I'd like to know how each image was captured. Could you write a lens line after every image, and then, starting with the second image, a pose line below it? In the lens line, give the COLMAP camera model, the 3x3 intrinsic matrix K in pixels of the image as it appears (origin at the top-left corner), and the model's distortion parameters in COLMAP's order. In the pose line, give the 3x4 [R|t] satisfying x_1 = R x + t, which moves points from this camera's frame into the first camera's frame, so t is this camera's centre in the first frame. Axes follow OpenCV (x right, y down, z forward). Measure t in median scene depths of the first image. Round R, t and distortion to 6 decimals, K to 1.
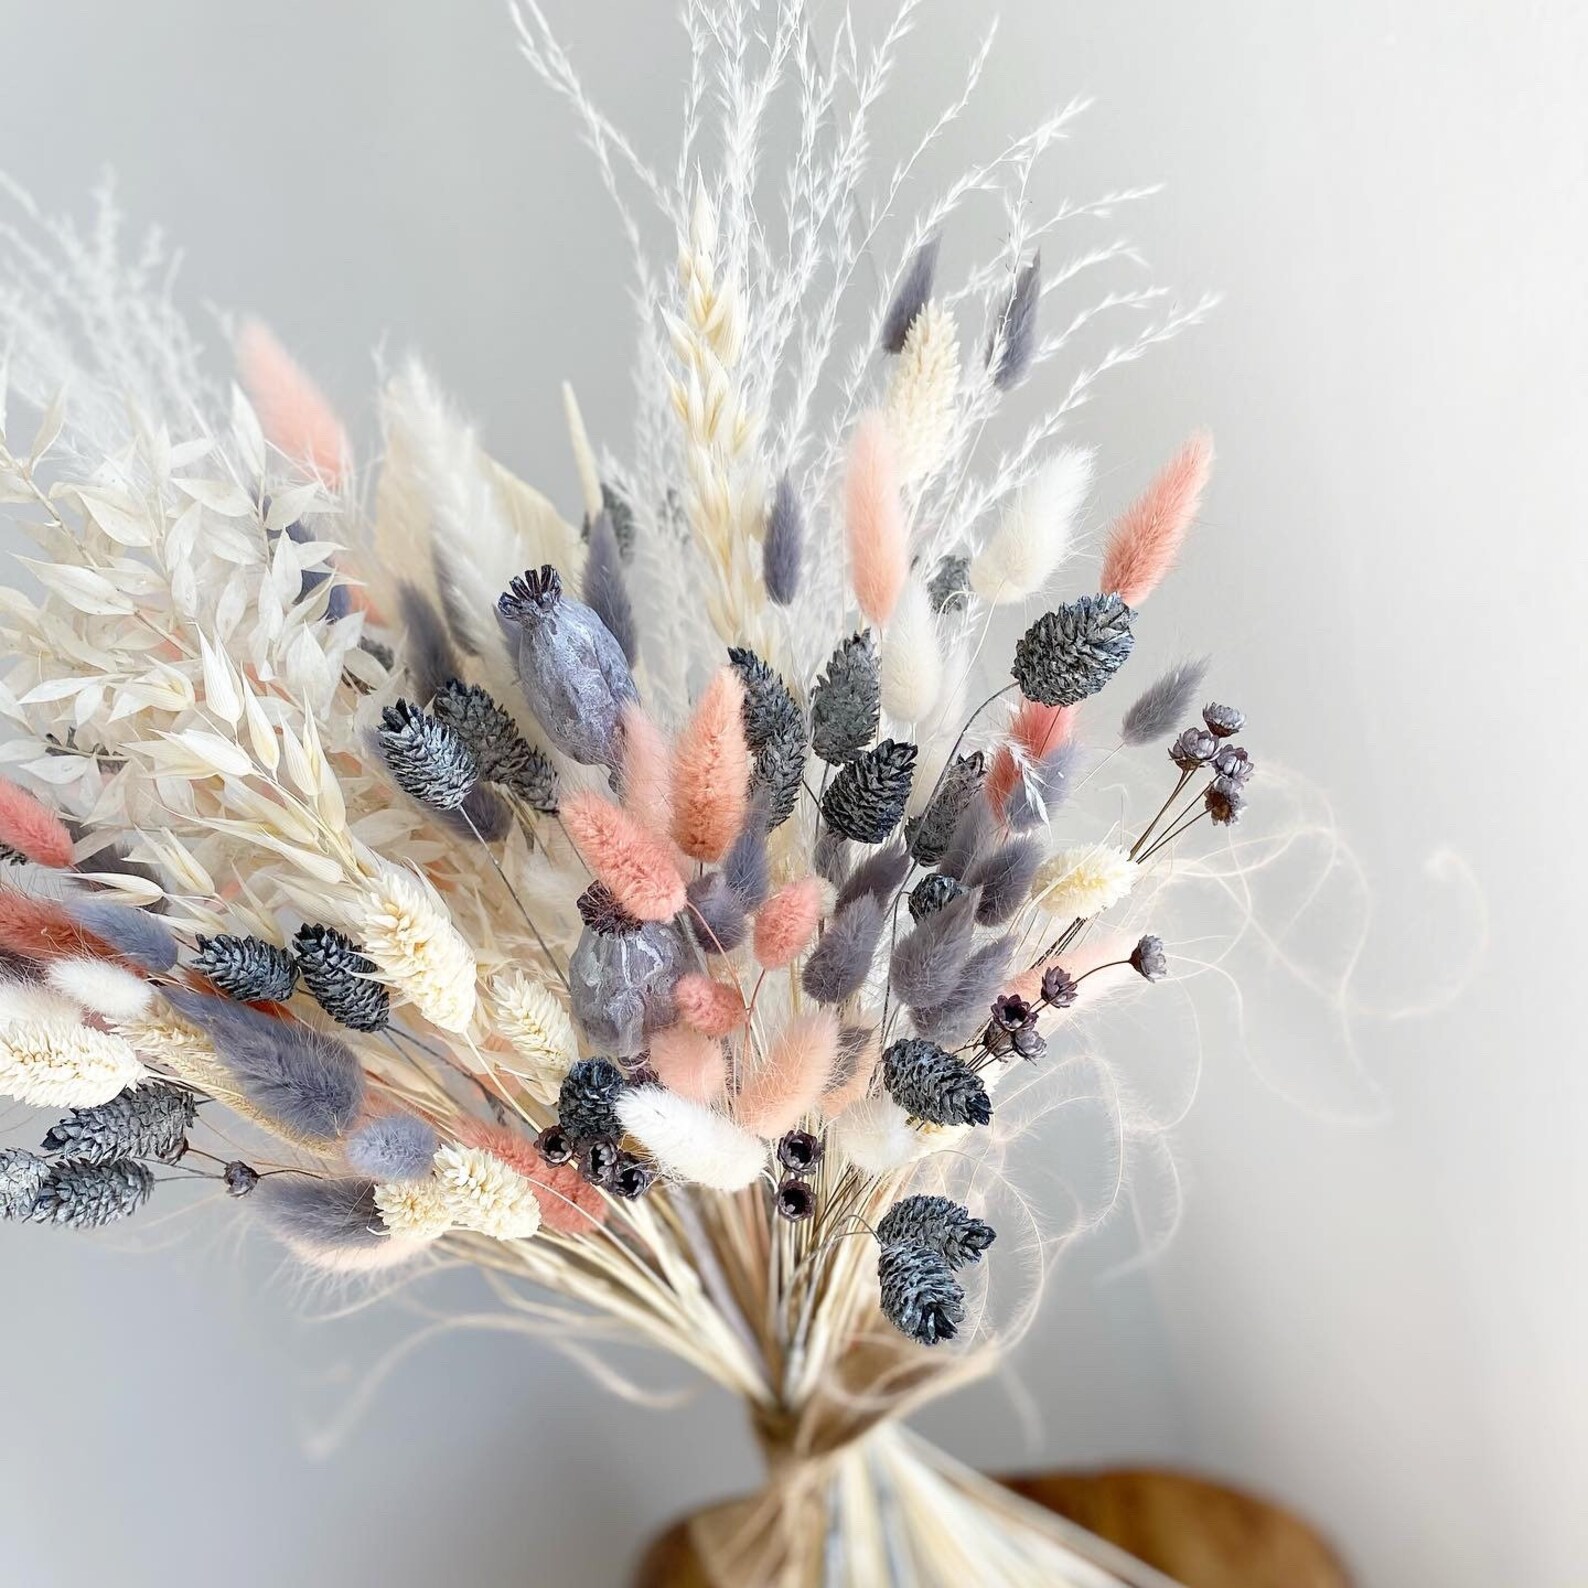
lens RADIAL K [[1602.1, 0, 794.0], [0, 1602.1, 794.0], [0, 0, 1]] dist [0.171067, -0.494388]
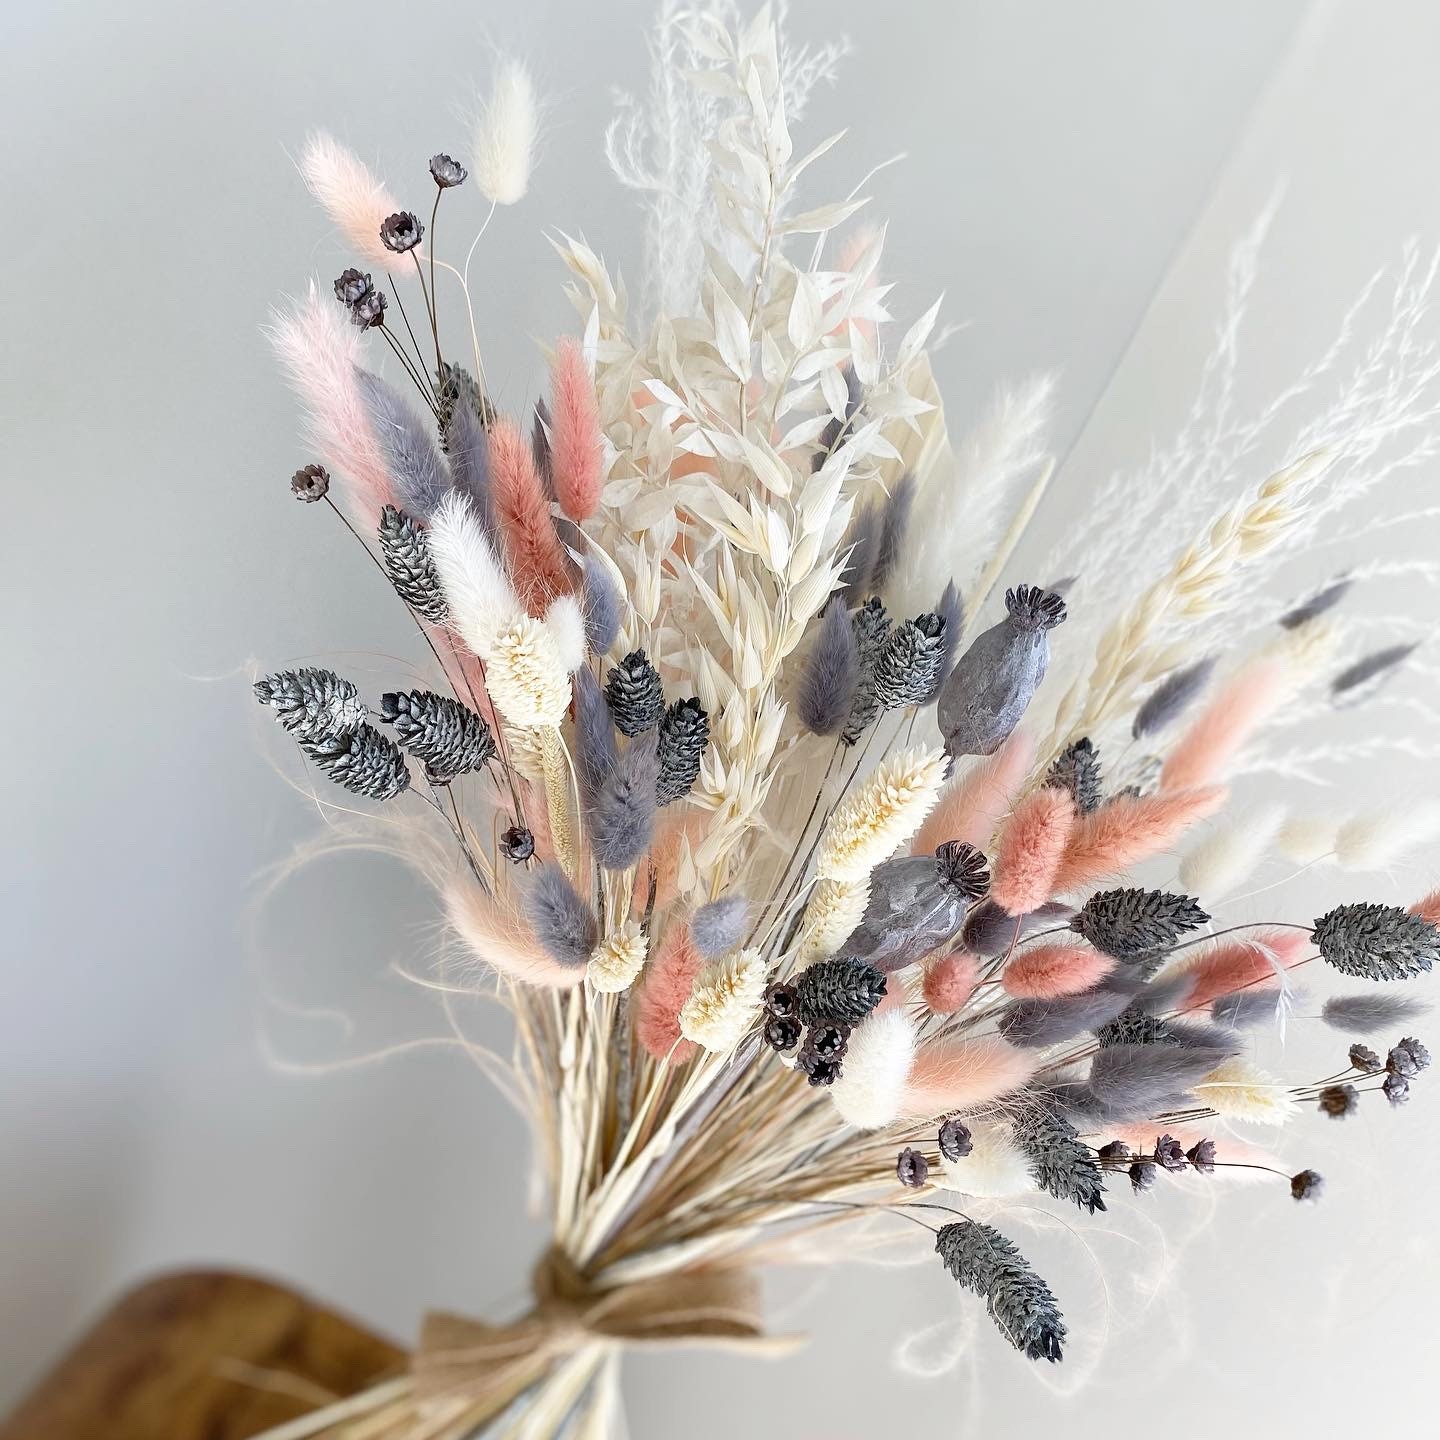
lens RADIAL K [[1452.8, 0, 720.0], [0, 1452.8, 720.0], [0, 0, 1]] dist [0.171067, -0.494388]
pose [[0.753984, 0.634272, 0.170902, -0.458986], [-0.619484, 0.773104, -0.136197, 0.222357], [-0.218511, -0.003180, 0.975829, 0.017242]]
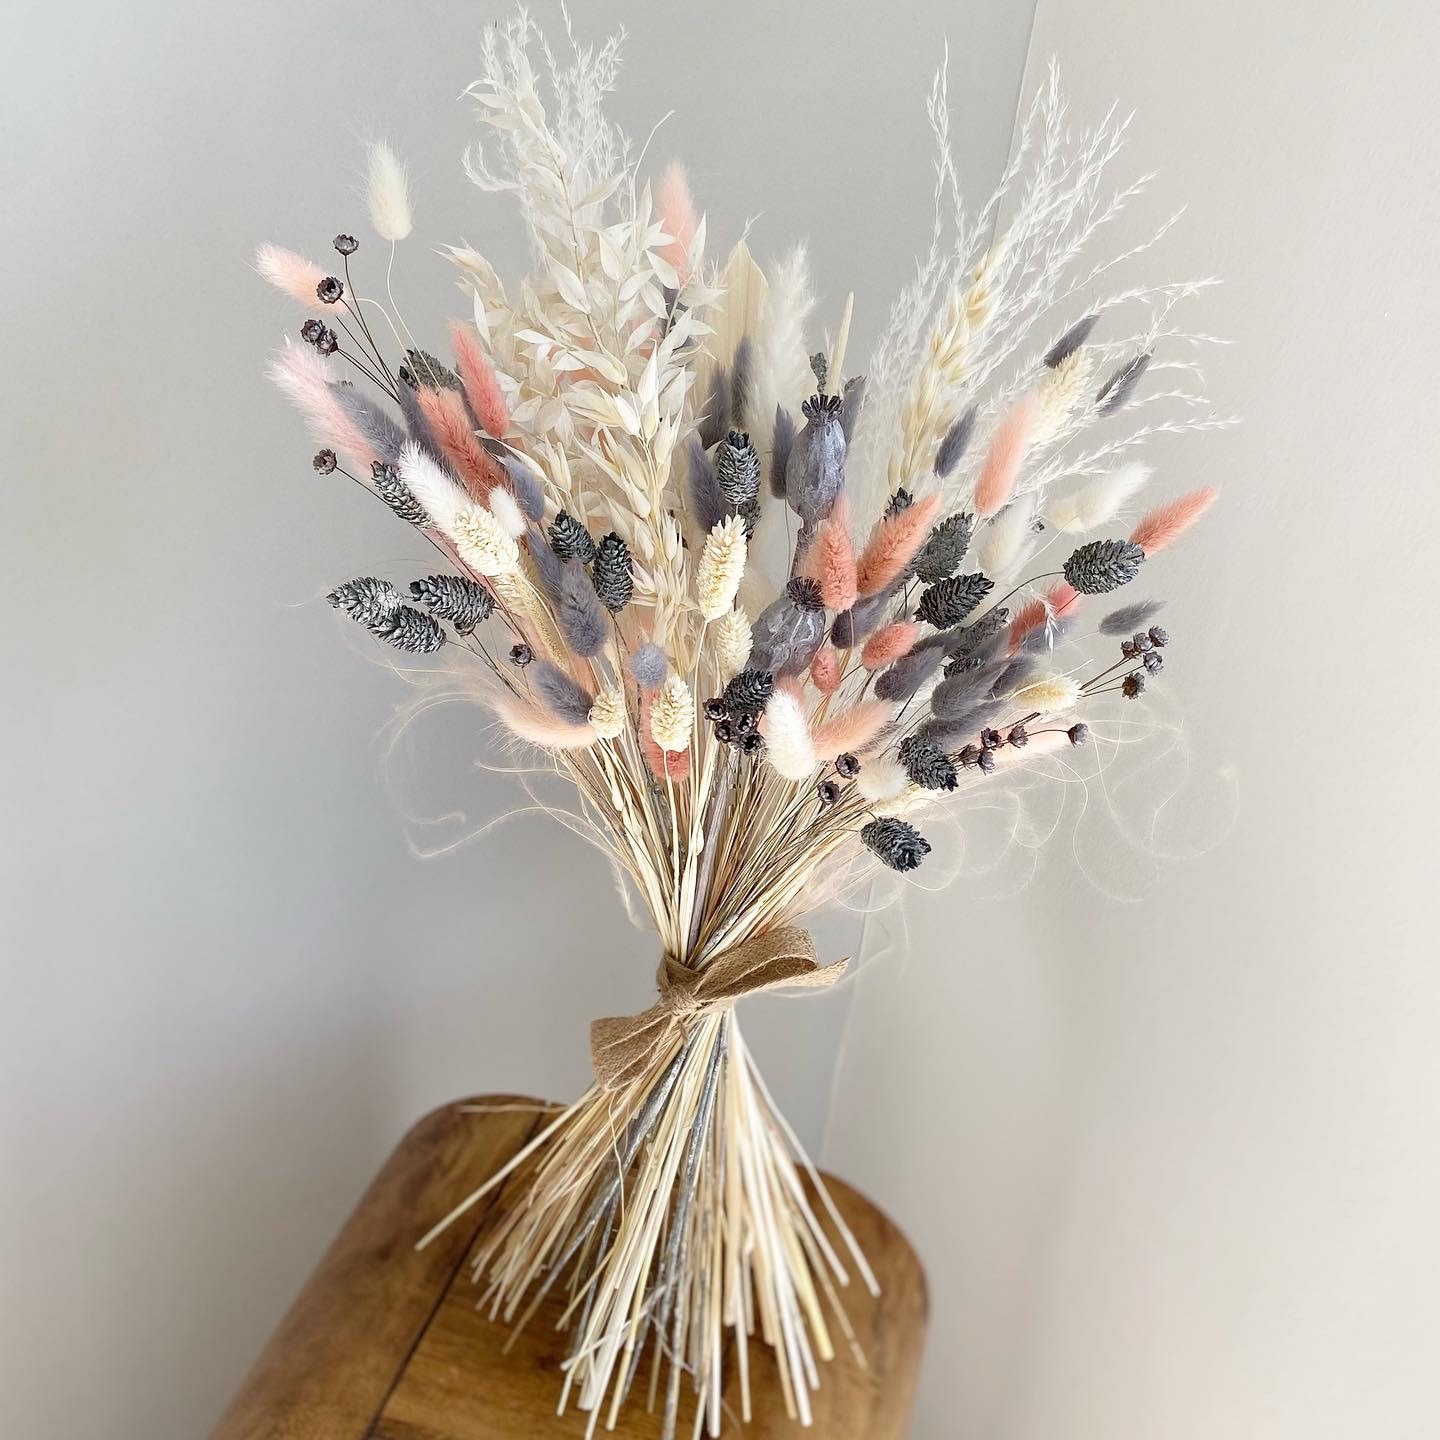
lens RADIAL K [[1610.1, 0, 789.0], [0, 1610.1, 710.6], [0, 0, 1]] dist [0.211908, -0.659786]
pose [[0.906555, 0.401200, 0.131134, -0.287655], [-0.399252, 0.915879, -0.041994, 0.249196], [-0.136951, -0.014286, 0.990475, -0.675736]]
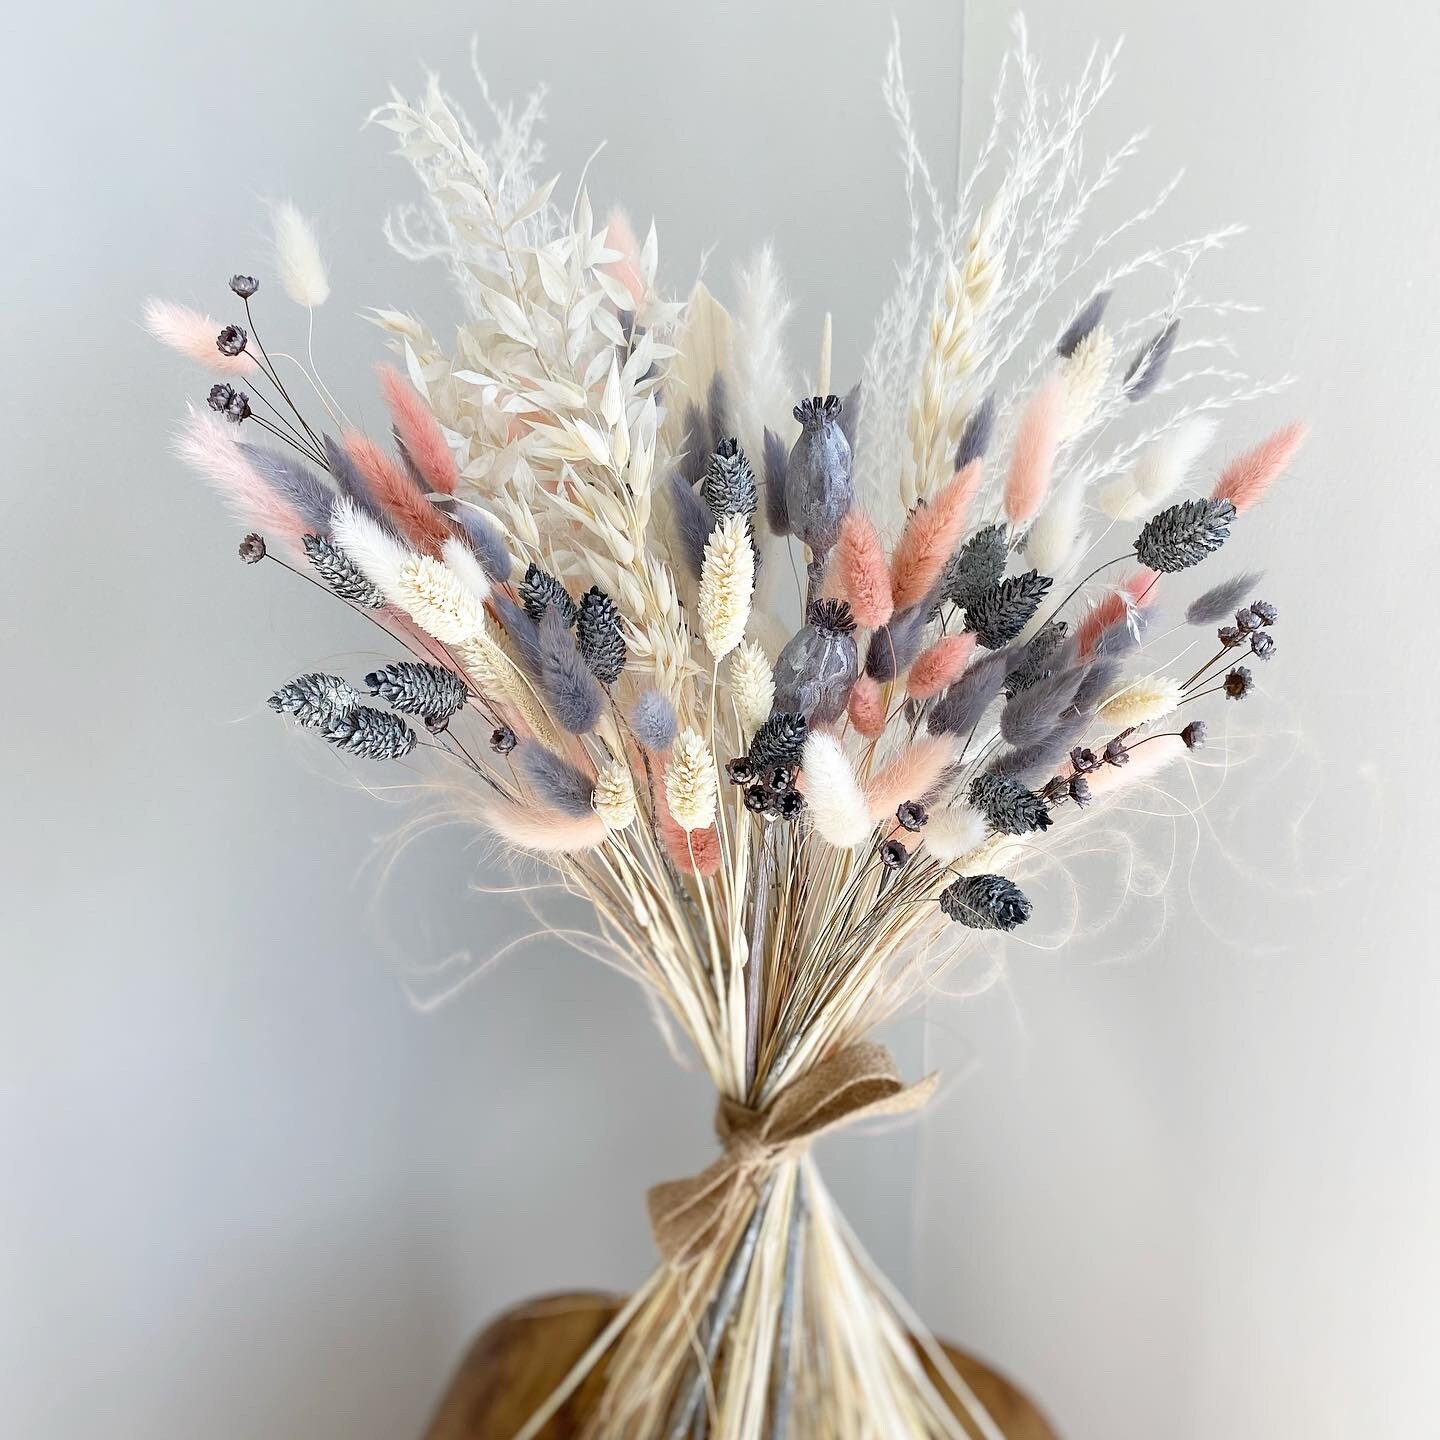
lens RADIAL K [[1452.8, 0, 720.0], [0, 1452.8, 720.0], [0, 0, 1]] dist [0.171067, -0.494388]
pose [[0.958067, 0.283059, 0.044544, -0.224599], [-0.273971, 0.950438, -0.146997, 0.352979], [-0.083945, 0.128629, 0.988133, -0.249721]]
